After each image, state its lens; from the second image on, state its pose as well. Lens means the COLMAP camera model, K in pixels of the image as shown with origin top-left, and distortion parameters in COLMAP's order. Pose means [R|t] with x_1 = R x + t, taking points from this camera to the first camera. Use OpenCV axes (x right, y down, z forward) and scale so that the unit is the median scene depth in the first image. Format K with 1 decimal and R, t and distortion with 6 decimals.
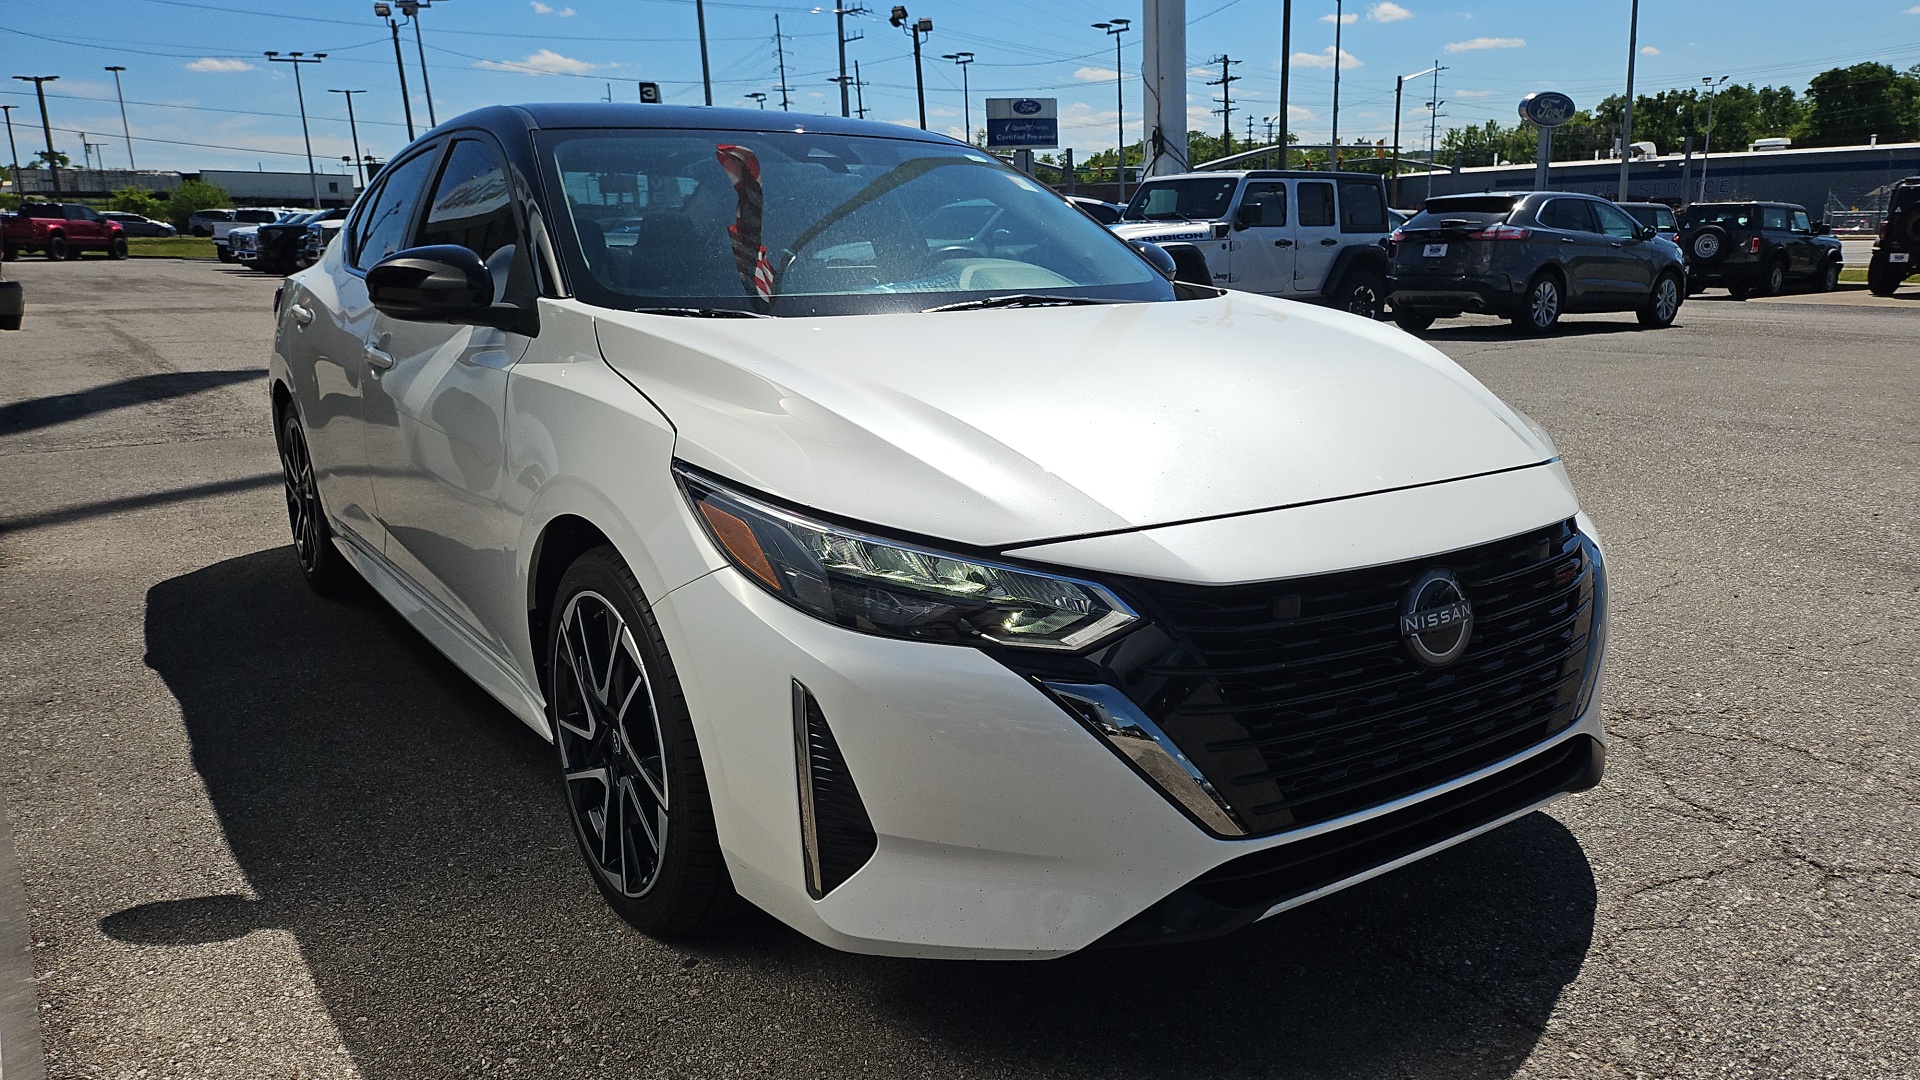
lens RADIAL K [[1389.1, 0, 960.0], [0, 1389.1, 540.0], [0, 0, 1]] dist [0.042345, -0.060328]
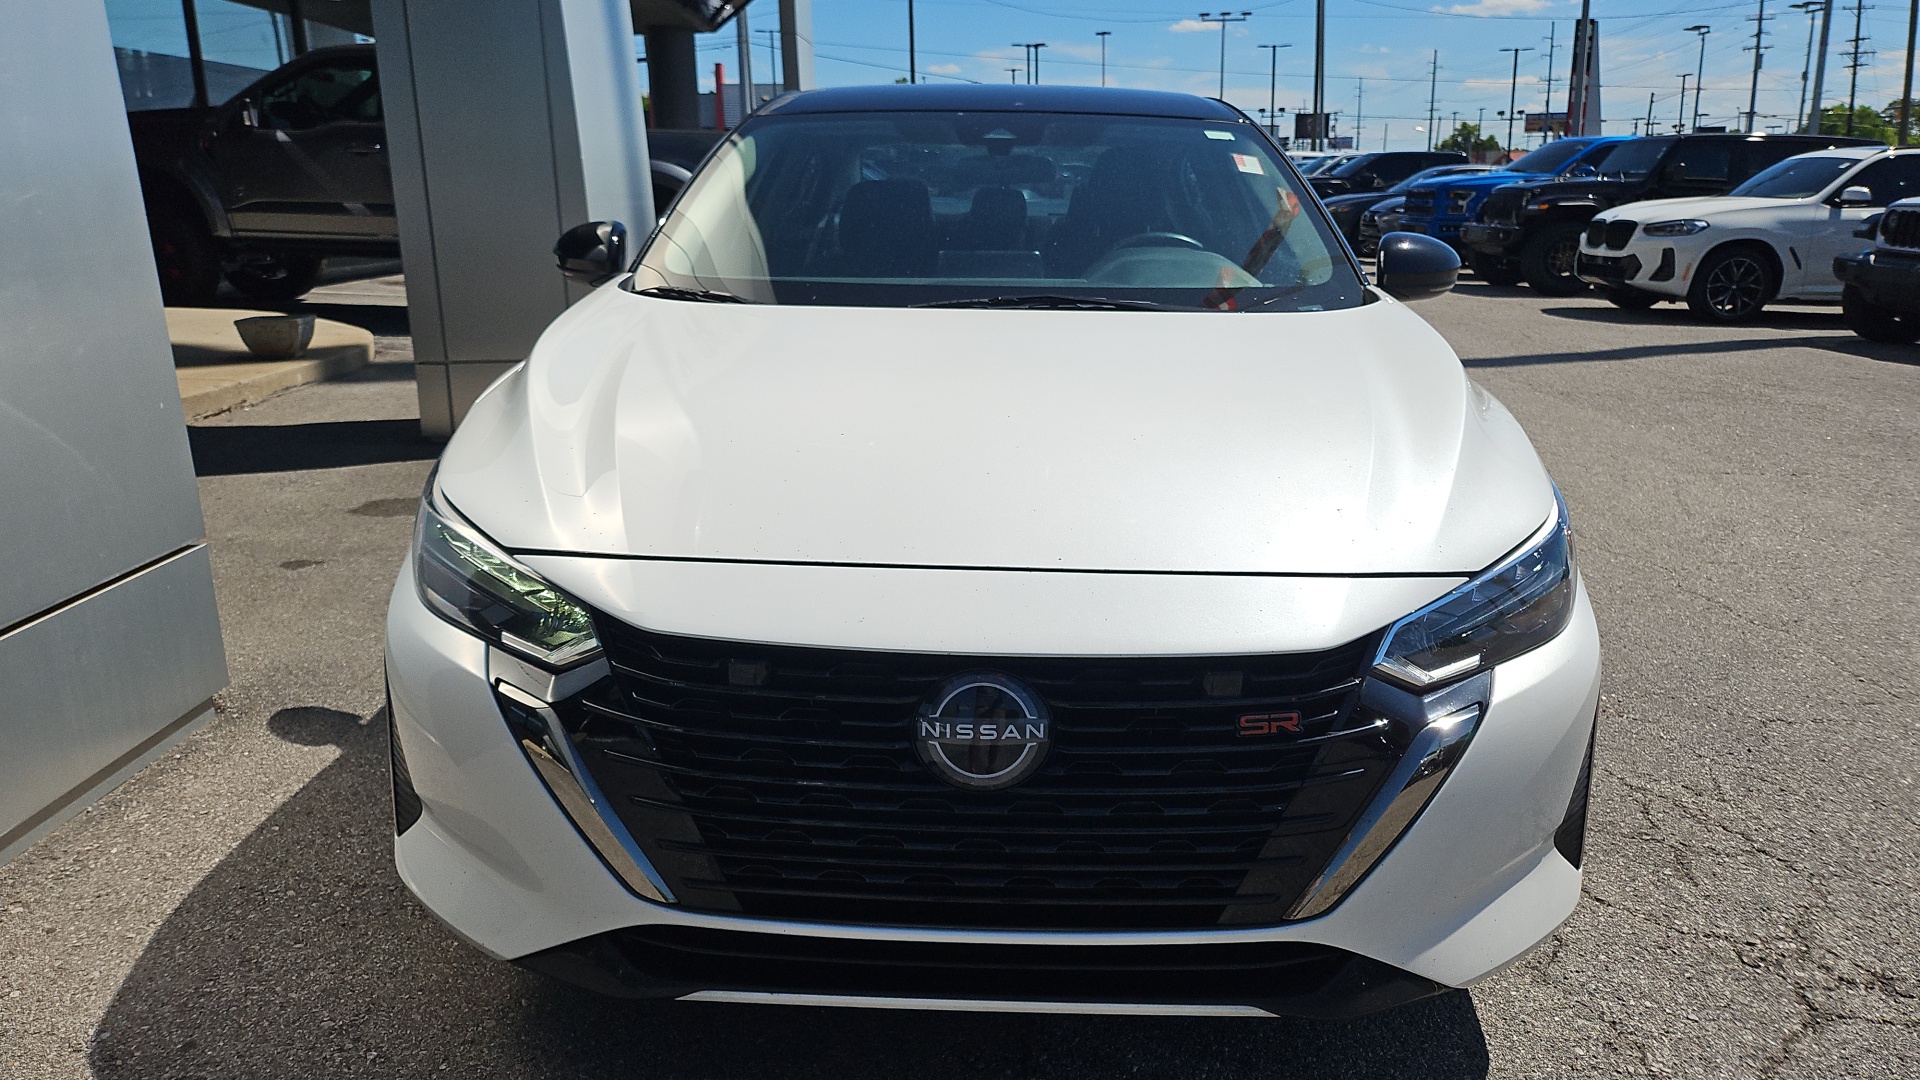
lens RADIAL K [[1389.1, 0, 960.0], [0, 1389.1, 540.0], [0, 0, 1]] dist [0.042345, -0.060328]
pose [[0.795272, 0.169631, -0.582037, 0.774908], [-0.146001, 0.985390, 0.087695, -0.122653], [0.588410, 0.015236, 0.808419, 0.326164]]
